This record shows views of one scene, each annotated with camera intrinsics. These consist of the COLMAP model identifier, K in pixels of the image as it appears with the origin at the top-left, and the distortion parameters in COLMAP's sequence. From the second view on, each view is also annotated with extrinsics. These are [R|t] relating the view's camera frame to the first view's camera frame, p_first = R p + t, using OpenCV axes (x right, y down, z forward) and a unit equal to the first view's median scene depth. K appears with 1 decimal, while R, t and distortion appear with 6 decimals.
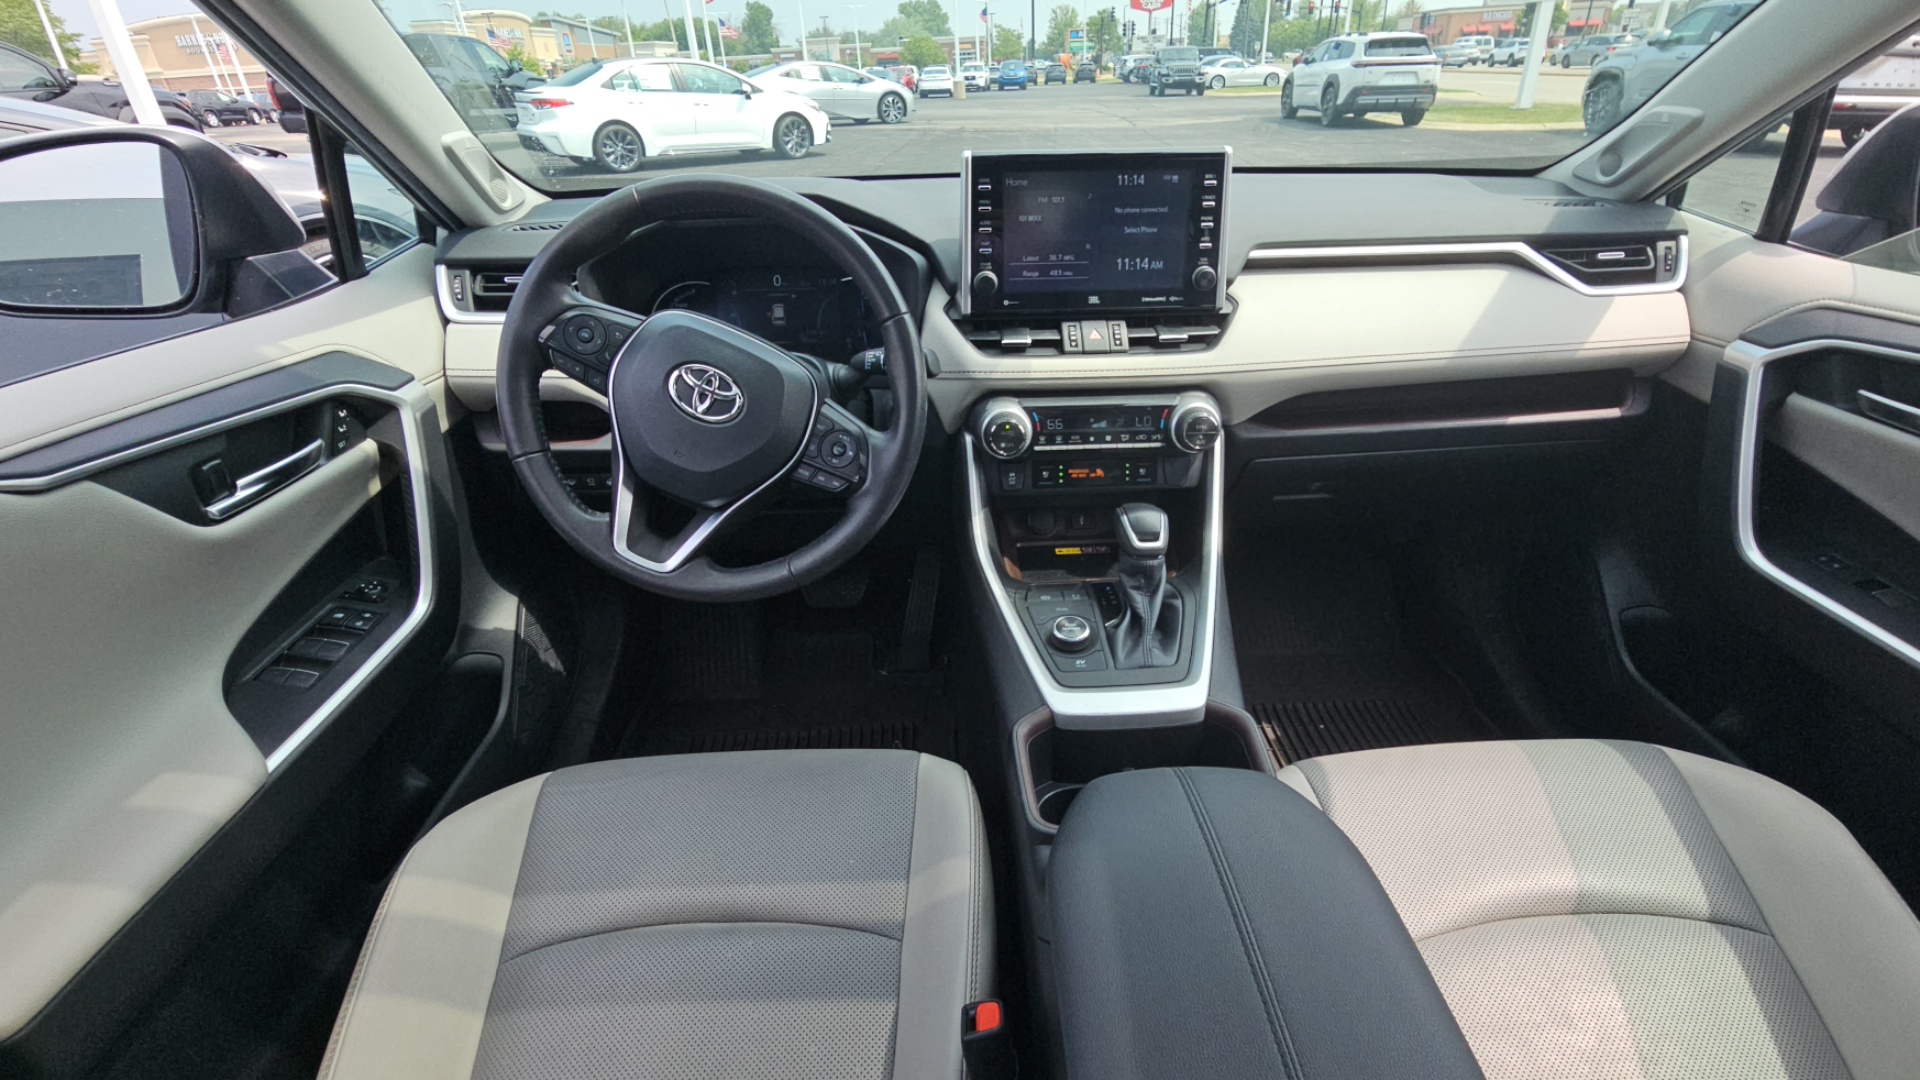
lens RADIAL K [[857.2, 0, 978.0], [0, 857.2, 538.4], [0, 0, 1]] dist [0.001817, -0.000573]
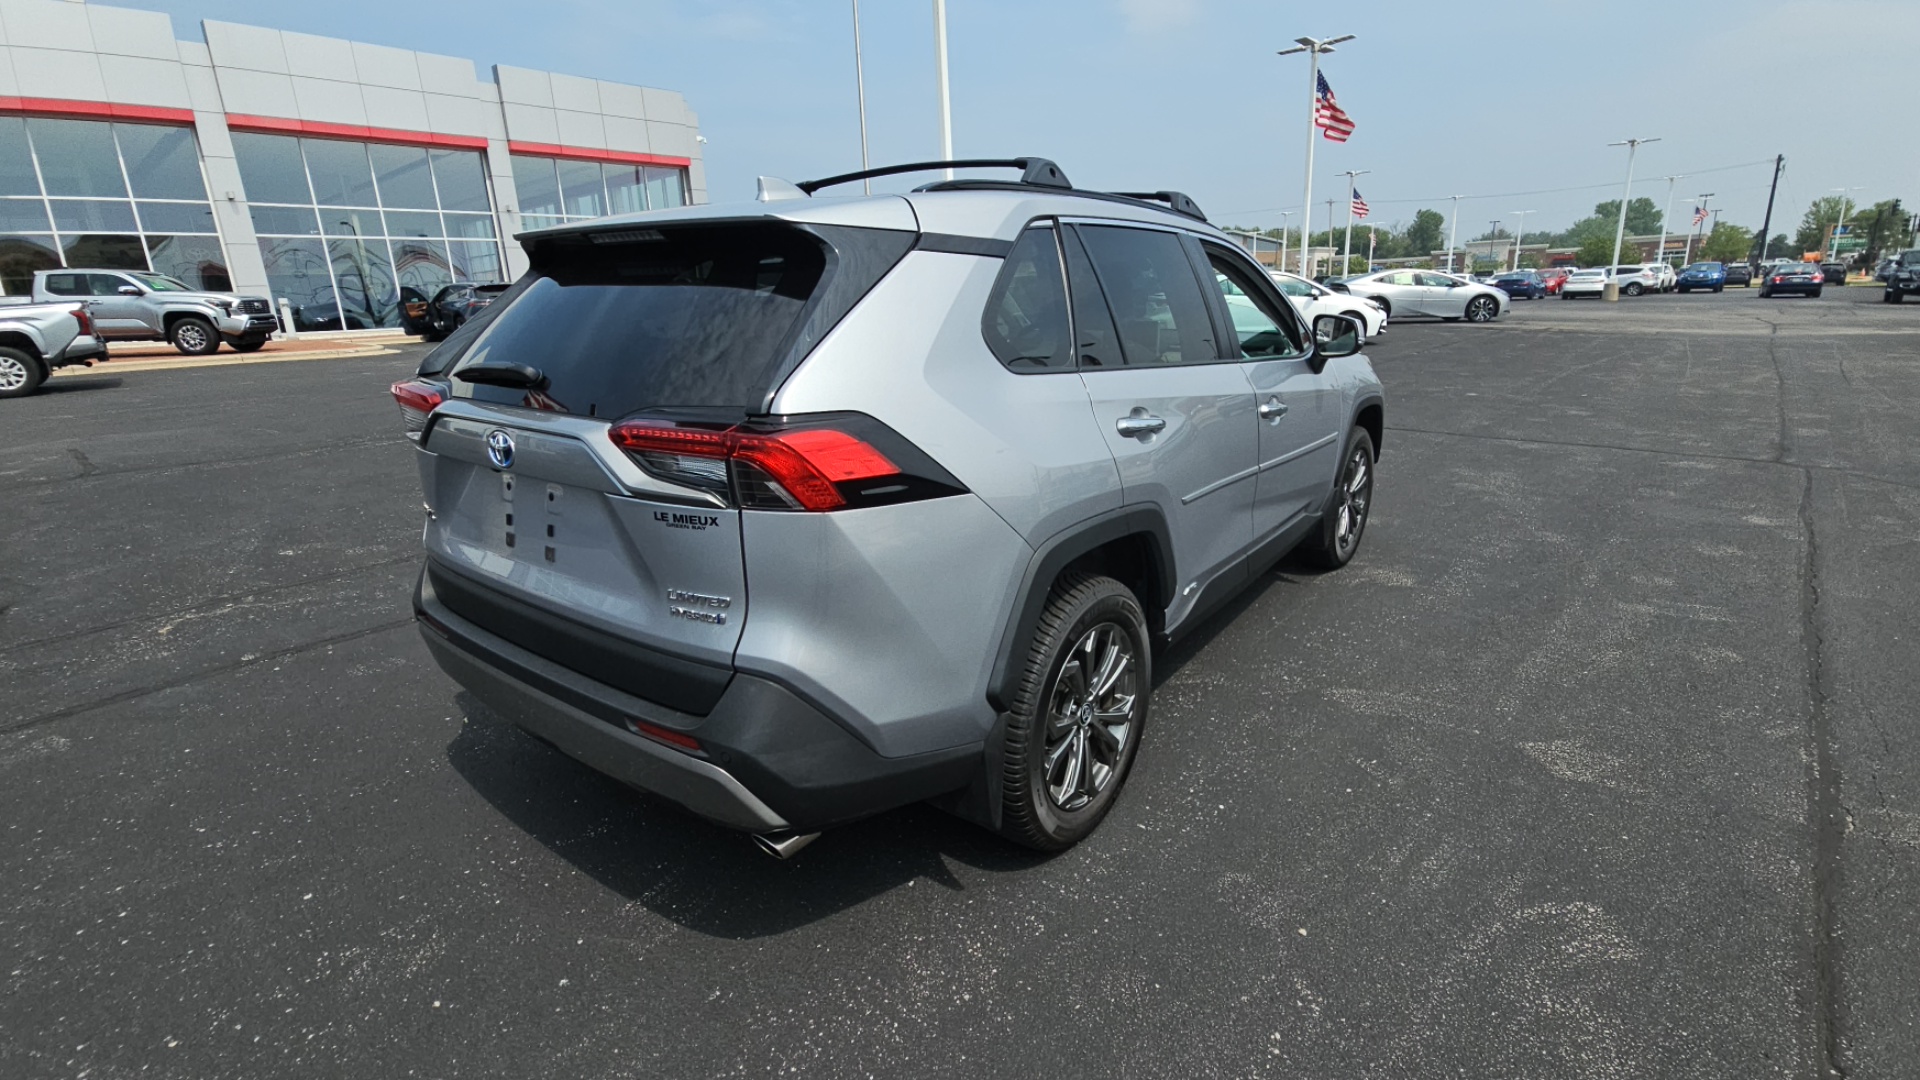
lens RADIAL K [[854.5, 0, 980.9], [0, 854.5, 539.3], [0, 0, 1]] dist [0.009820, -0.007623]
pose [[0.779602, 0.183946, -0.598653, 2.255628], [-0.296933, 0.950189, -0.094722, 1.200659], [0.551410, 0.251605, 0.795388, -2.524242]]
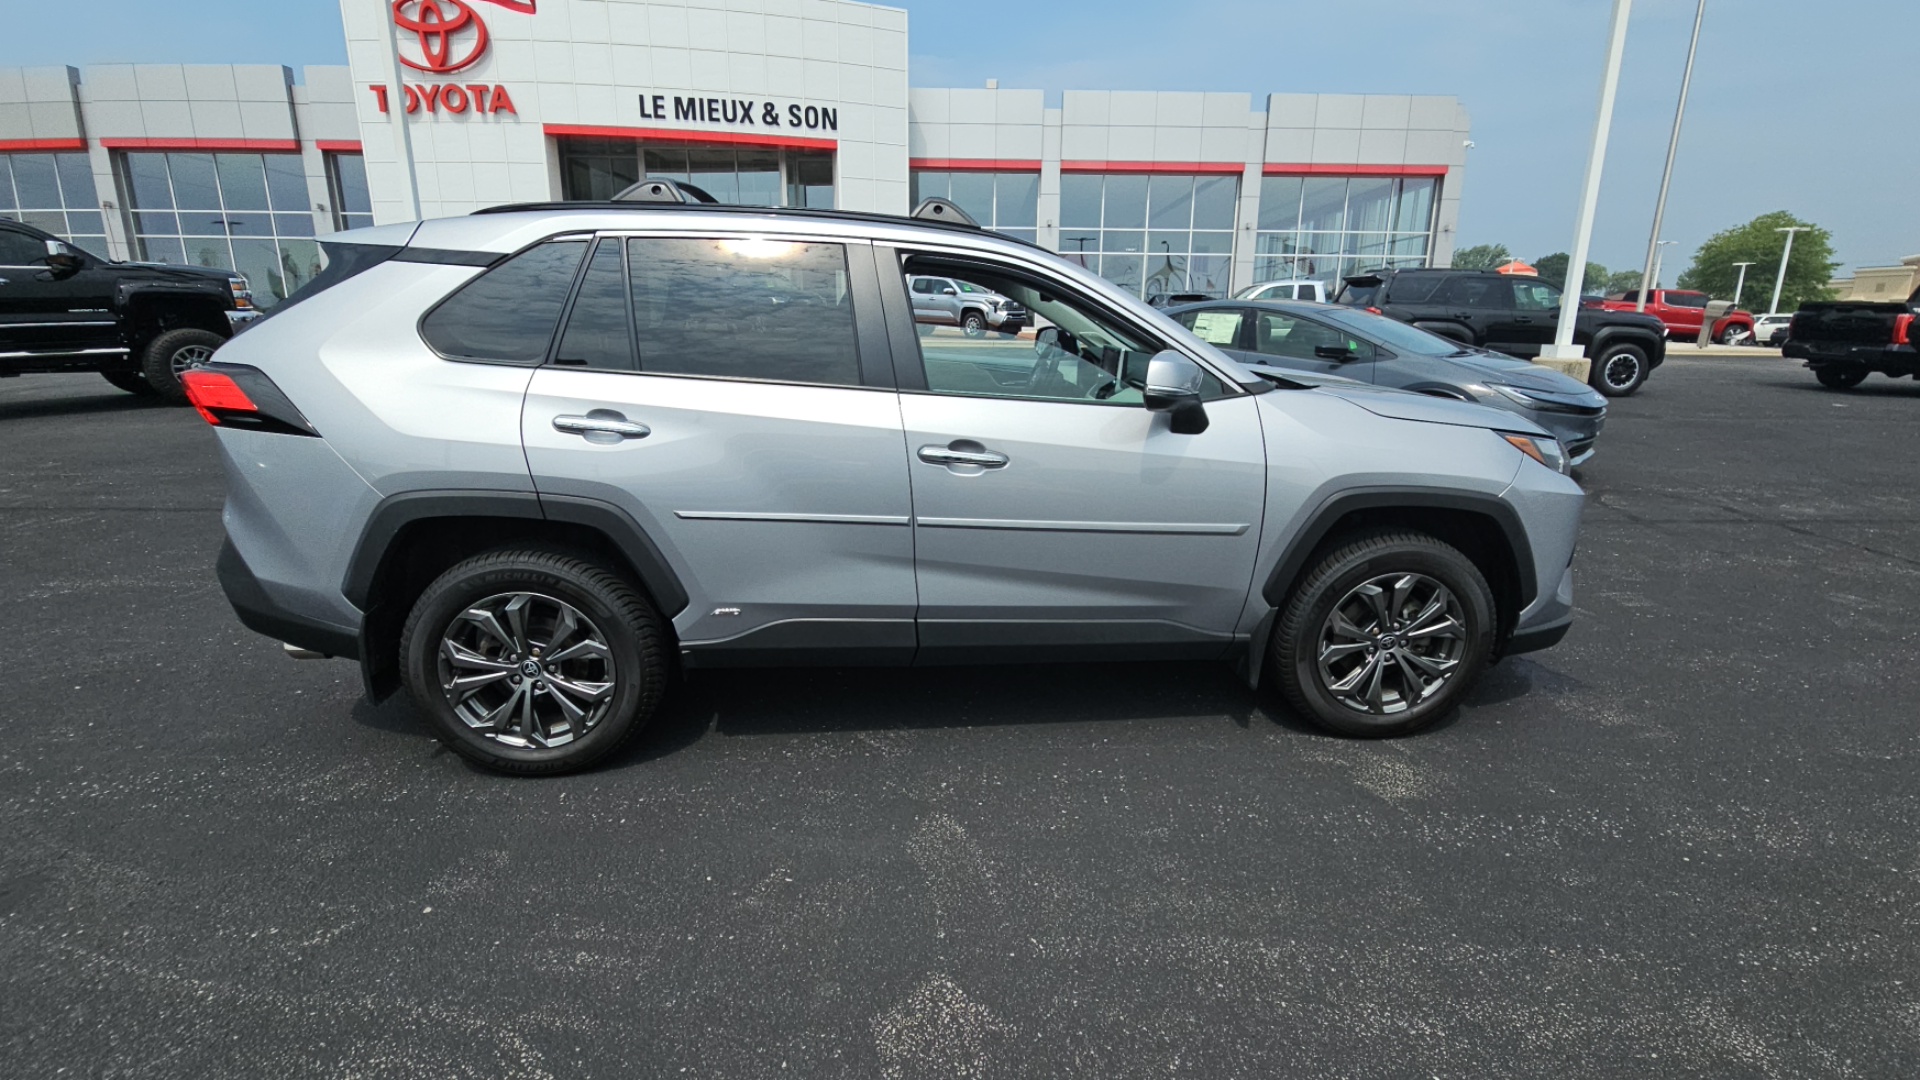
lens RADIAL K [[853.1, 0, 981.1], [0, 853.1, 541.9], [0, 0, 1]] dist [0.011978, -0.009952]
pose [[0.055535, 0.293219, -0.954431, 3.678241], [-0.493305, 0.839146, 0.229097, -0.304613], [0.868082, 0.458102, 0.191248, 0.186976]]
